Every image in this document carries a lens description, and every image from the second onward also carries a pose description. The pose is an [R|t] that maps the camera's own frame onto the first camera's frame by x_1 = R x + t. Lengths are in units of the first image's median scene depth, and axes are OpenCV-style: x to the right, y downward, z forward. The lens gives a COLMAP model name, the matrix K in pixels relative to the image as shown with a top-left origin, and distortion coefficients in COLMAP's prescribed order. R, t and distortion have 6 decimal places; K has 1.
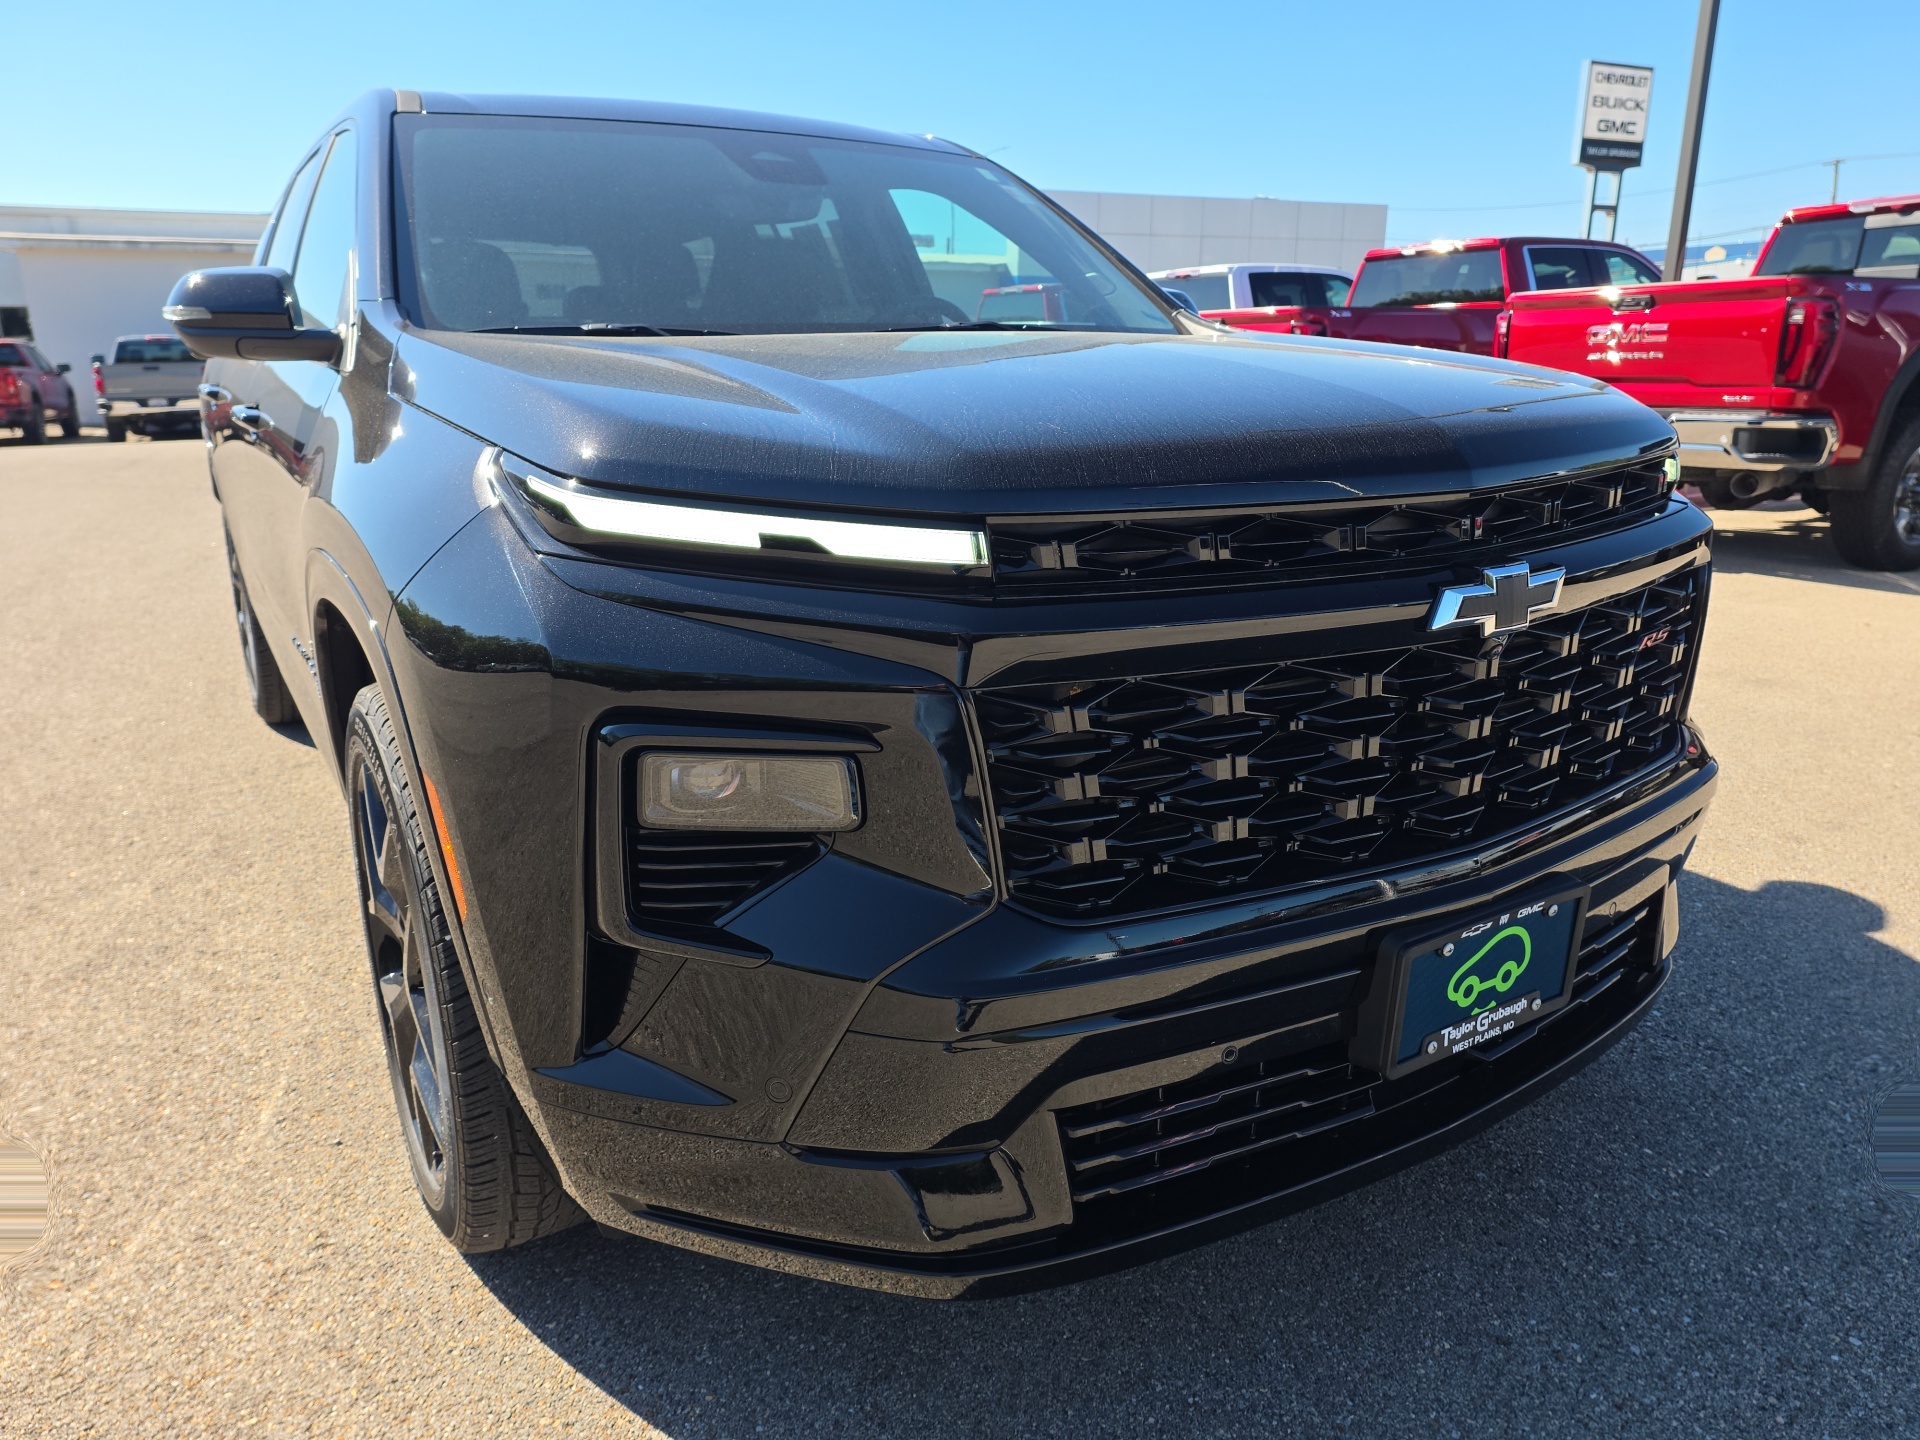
lens RADIAL K [[1309.9, 0, 960.0], [0, 1309.9, 720.0], [0, 0, 1]] dist [0.026873, -0.006885]
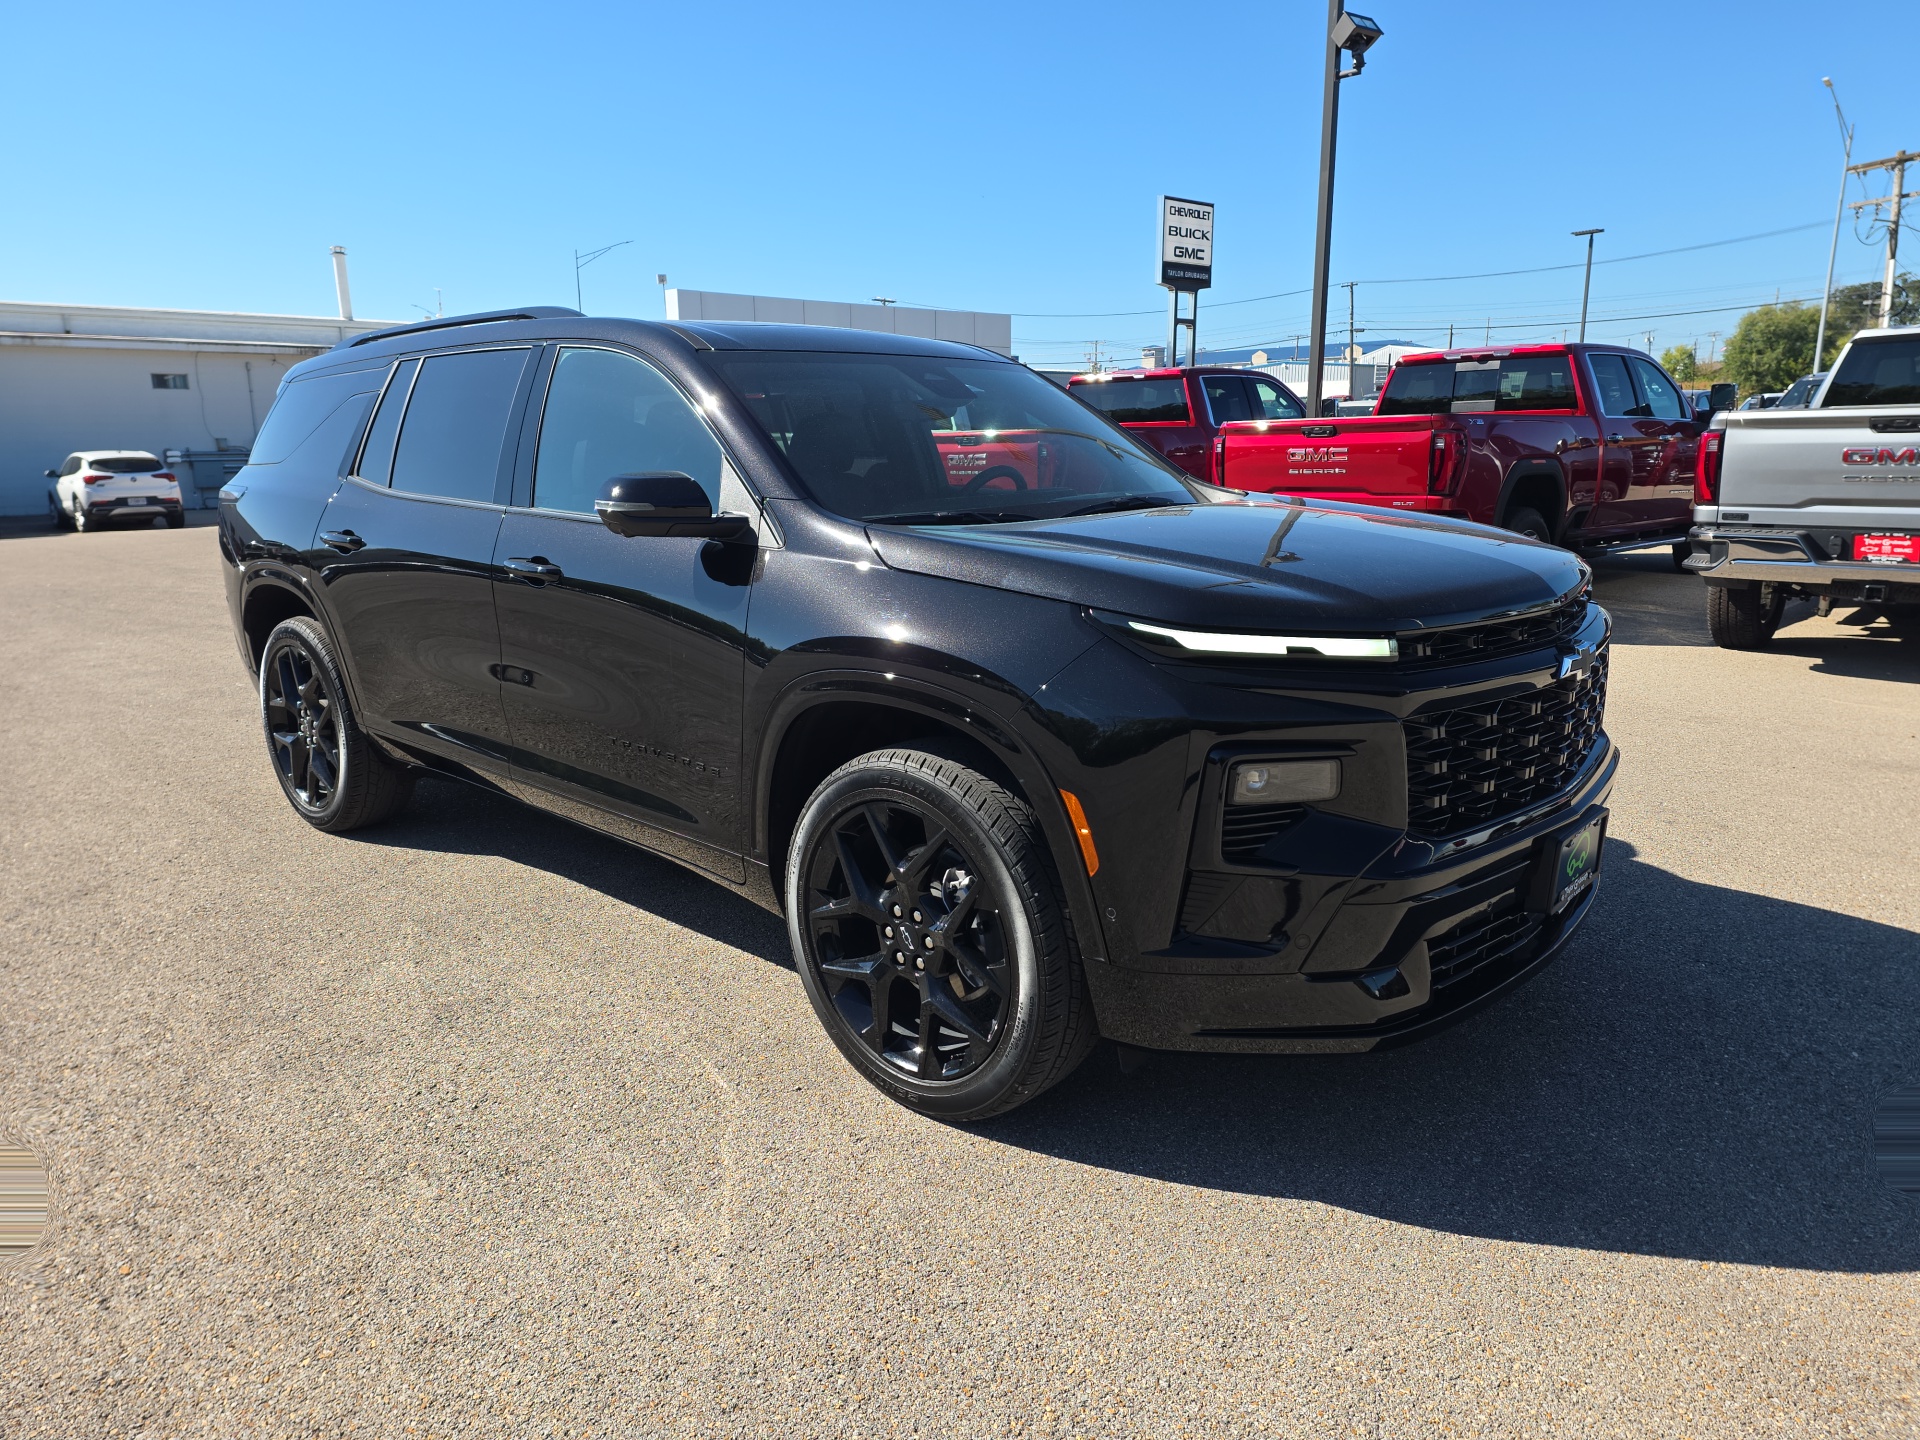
lens RADIAL K [[1361.6, 0, 891.2], [0, 1361.6, 750.5], [0, 0, 1]] dist [0.007606, -0.010406]
pose [[0.964552, -0.068550, 0.254835, -0.834795], [0.080176, 0.996148, -0.035503, 0.023100], [-0.251419, 0.054676, 0.966333, -0.523897]]
